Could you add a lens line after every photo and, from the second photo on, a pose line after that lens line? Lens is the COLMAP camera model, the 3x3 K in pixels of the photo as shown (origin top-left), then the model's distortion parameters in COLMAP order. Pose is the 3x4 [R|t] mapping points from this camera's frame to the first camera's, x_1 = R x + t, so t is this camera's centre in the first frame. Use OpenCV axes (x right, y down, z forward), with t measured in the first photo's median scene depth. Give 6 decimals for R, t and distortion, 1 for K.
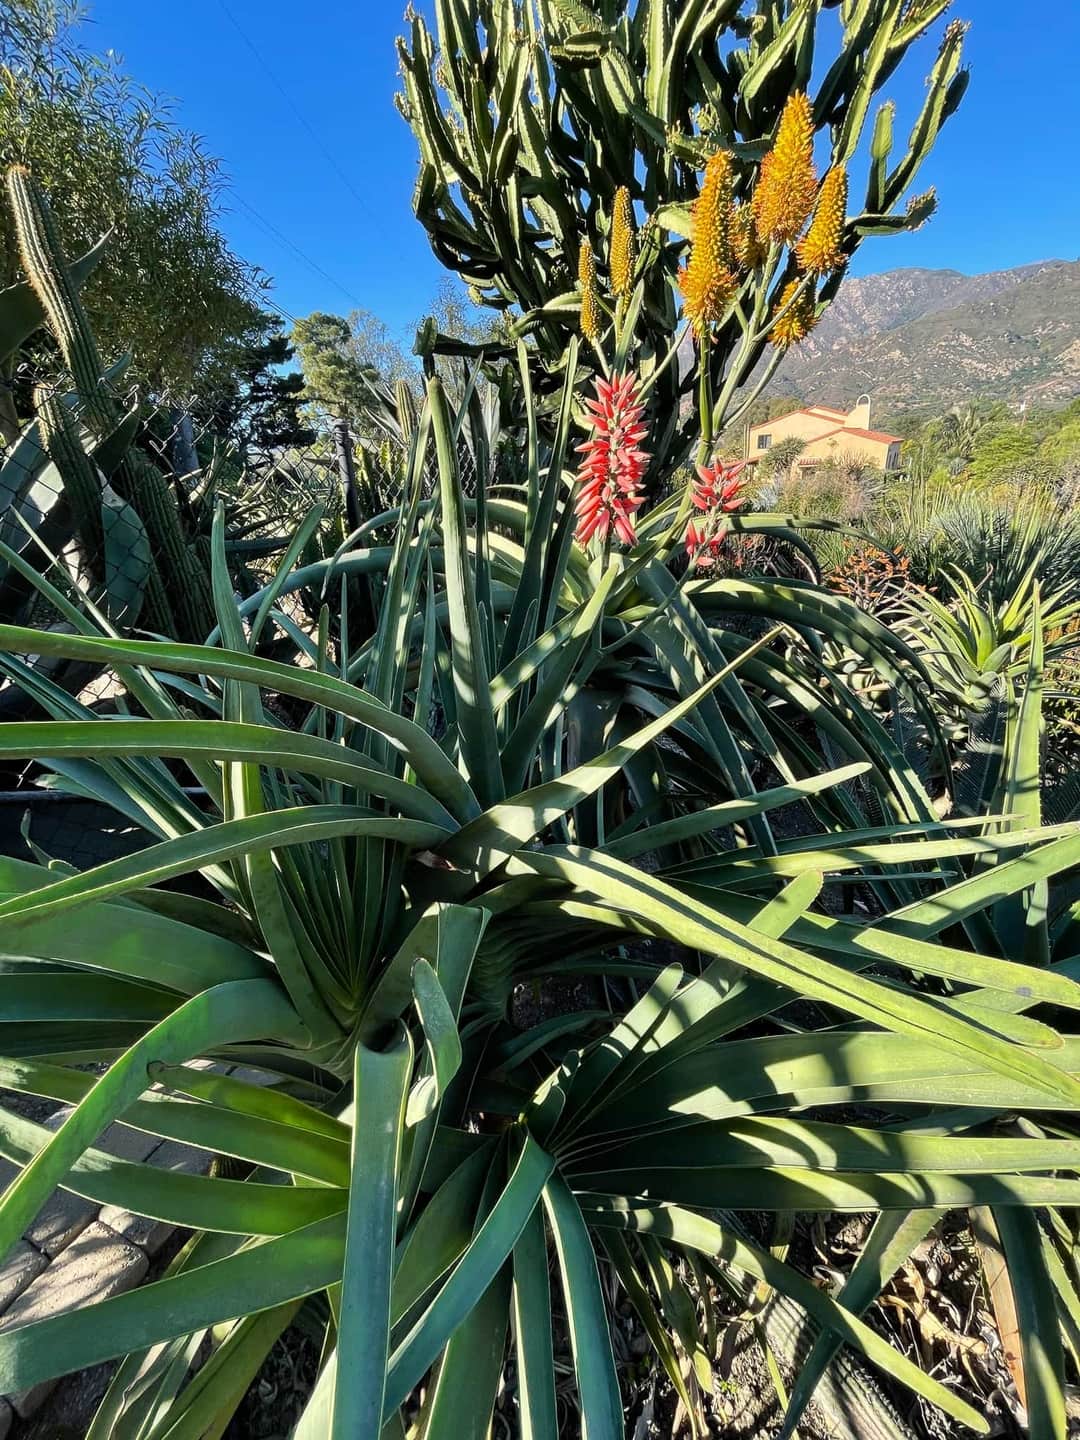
lens RADIAL K [[1060.0, 0, 547.5], [0, 1060.0, 723.2], [0, 0, 1]] dist [0.038835, -0.041103]
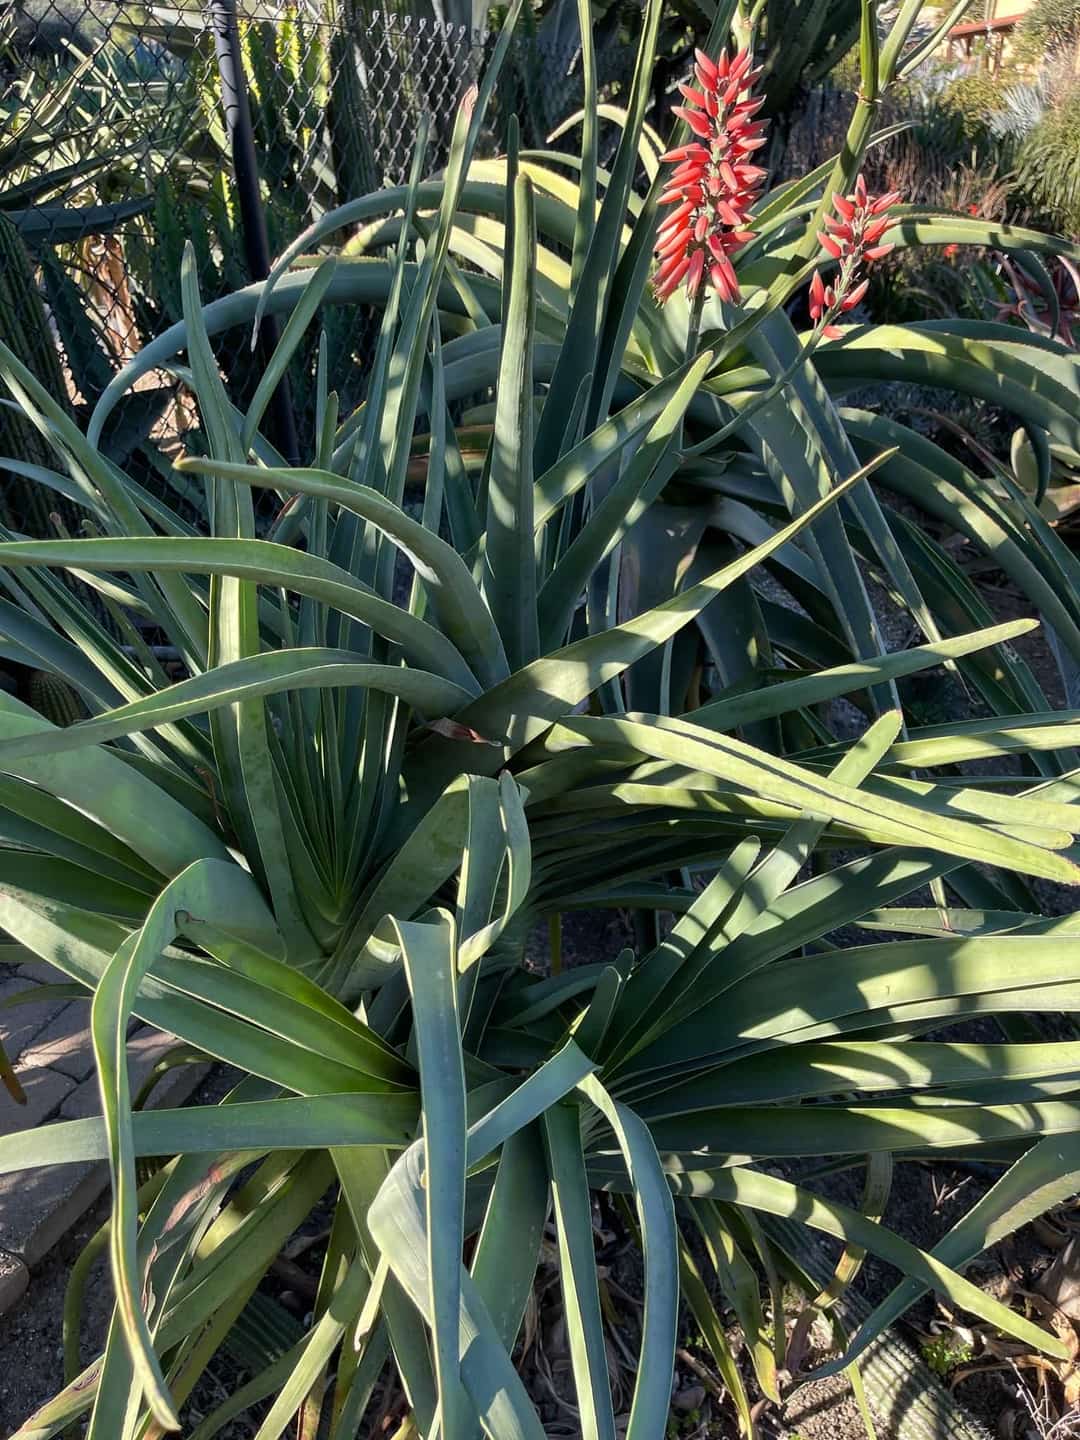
lens RADIAL K [[1060.0, 0, 555.8], [0, 1060.0, 742.2], [0, 0, 1]] dist [0.038835, -0.041103]
pose [[0.997328, 0.038576, -0.062040, 0.016473], [-0.026985, 0.983688, 0.177847, -0.001967], [0.067888, -0.175698, 0.982101, 0.235823]]
